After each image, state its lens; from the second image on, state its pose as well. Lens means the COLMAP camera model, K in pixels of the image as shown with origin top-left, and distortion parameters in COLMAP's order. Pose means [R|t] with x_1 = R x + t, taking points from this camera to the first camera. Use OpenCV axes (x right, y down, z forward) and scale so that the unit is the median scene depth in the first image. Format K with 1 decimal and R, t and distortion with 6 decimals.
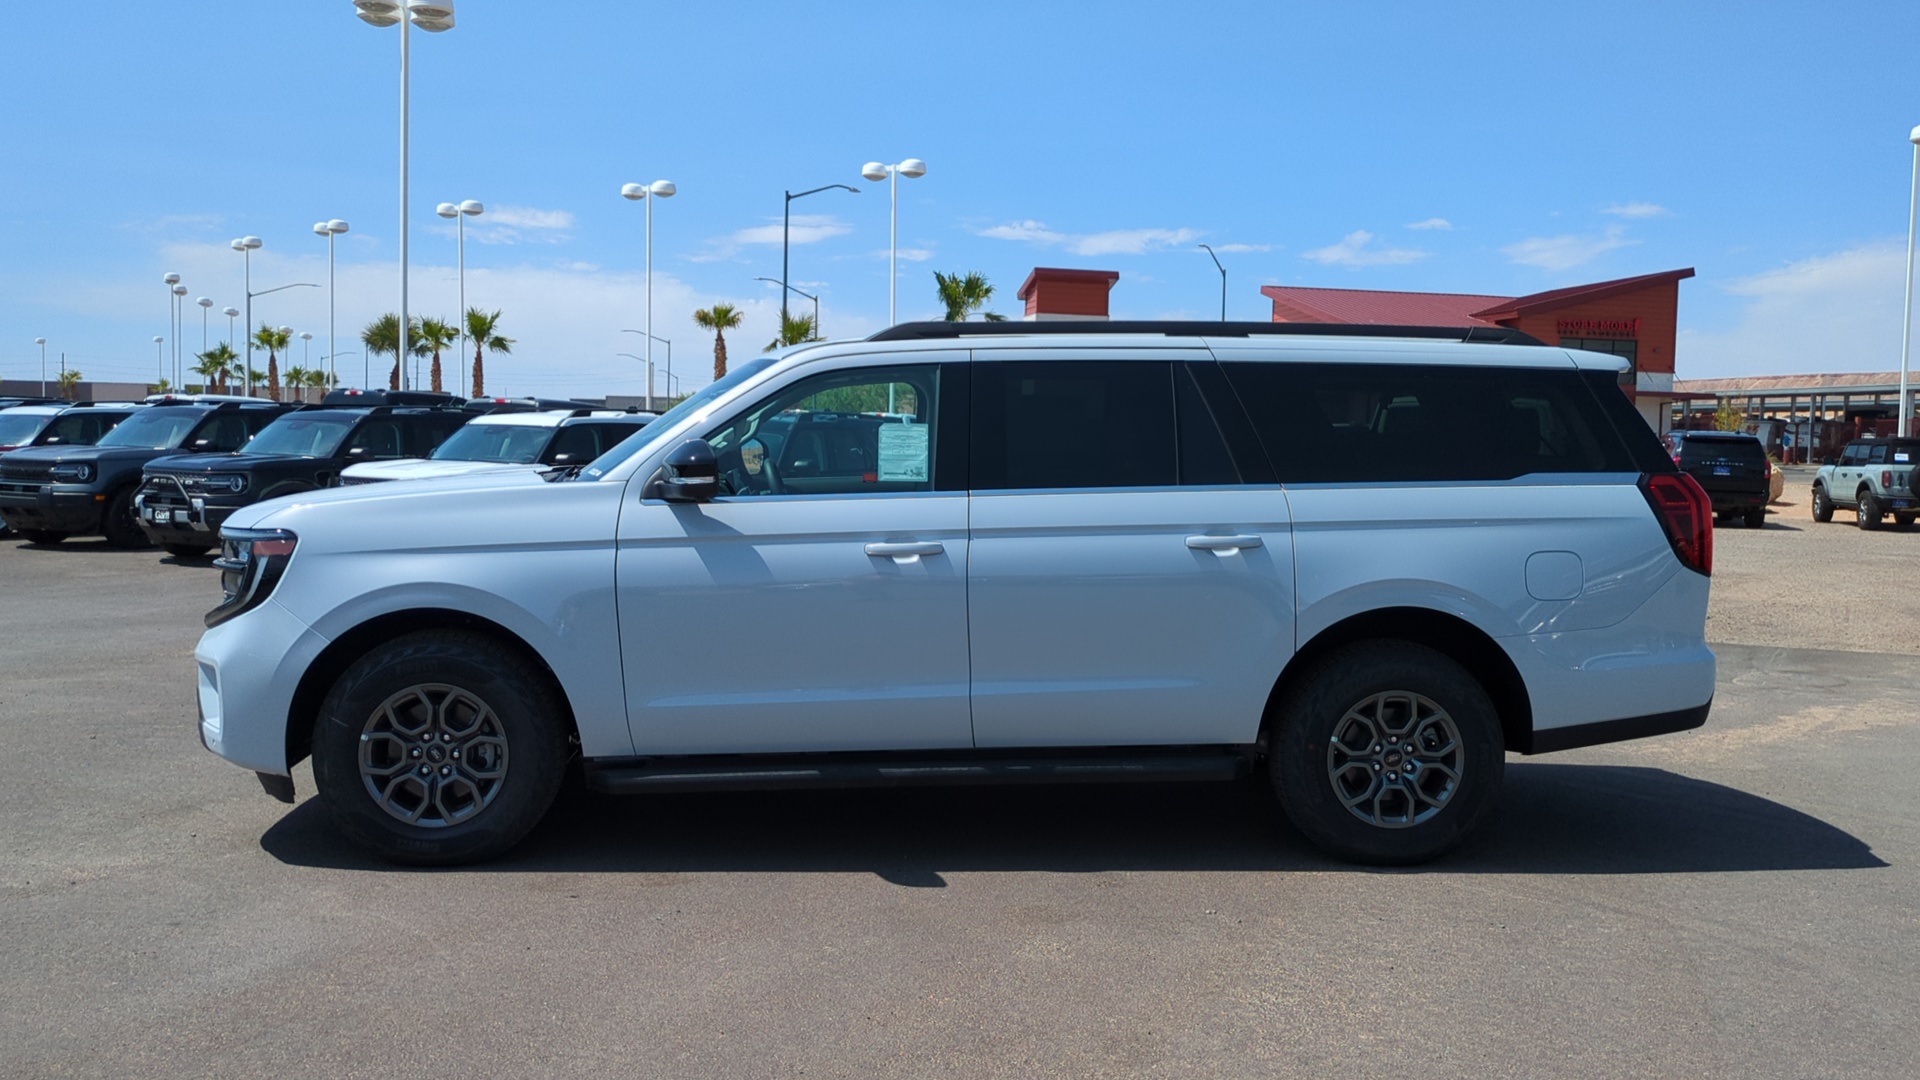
lens RADIAL K [[1669.7, 0, 972.2], [0, 1669.7, 526.4], [0, 0, 1]] dist [0.071965, -0.091000]
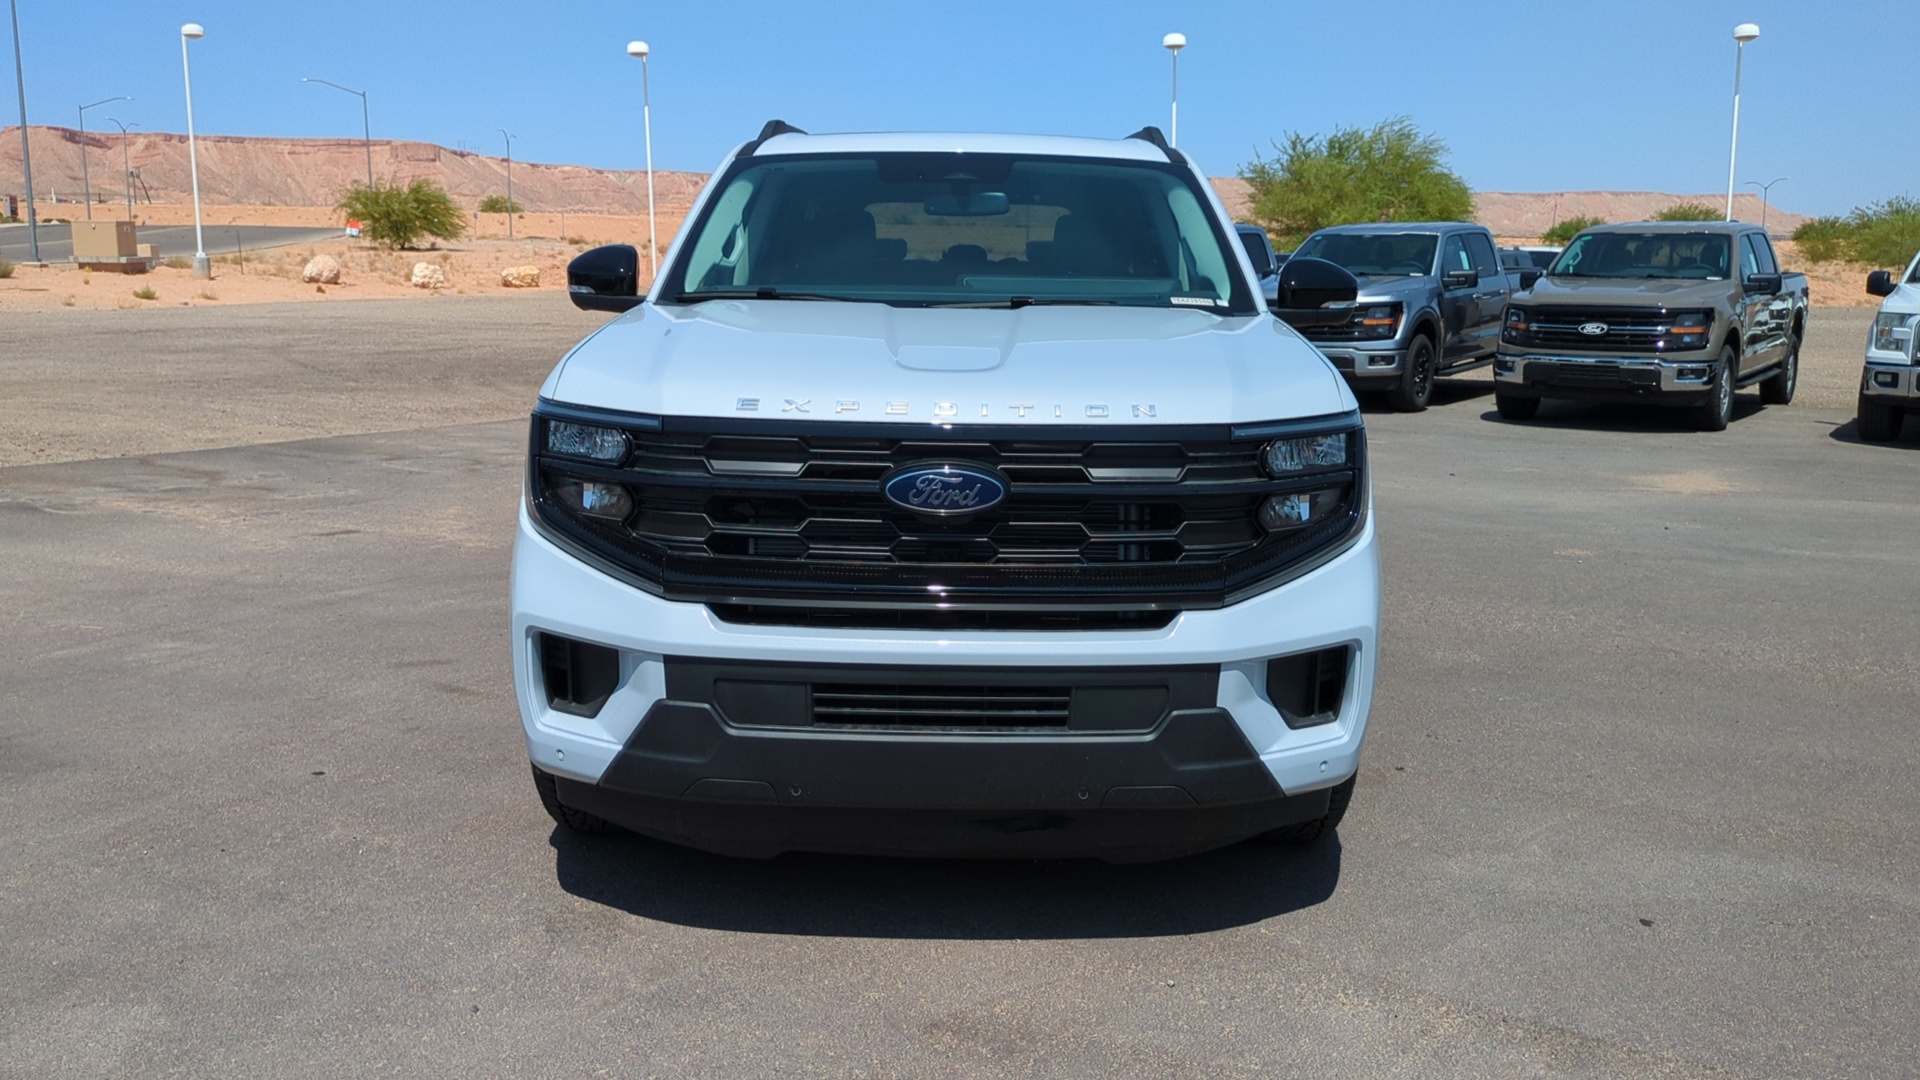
lens RADIAL K [[1669.7, 0, 975.1], [0, 1669.7, 525.1], [0, 0, 1]] dist [0.071965, -0.091000]
pose [[0.071164, -0.174609, 0.982063, -1.033507], [0.047190, 0.984046, 0.171542, -0.070334], [-0.996348, 0.034136, 0.078269, 1.059966]]
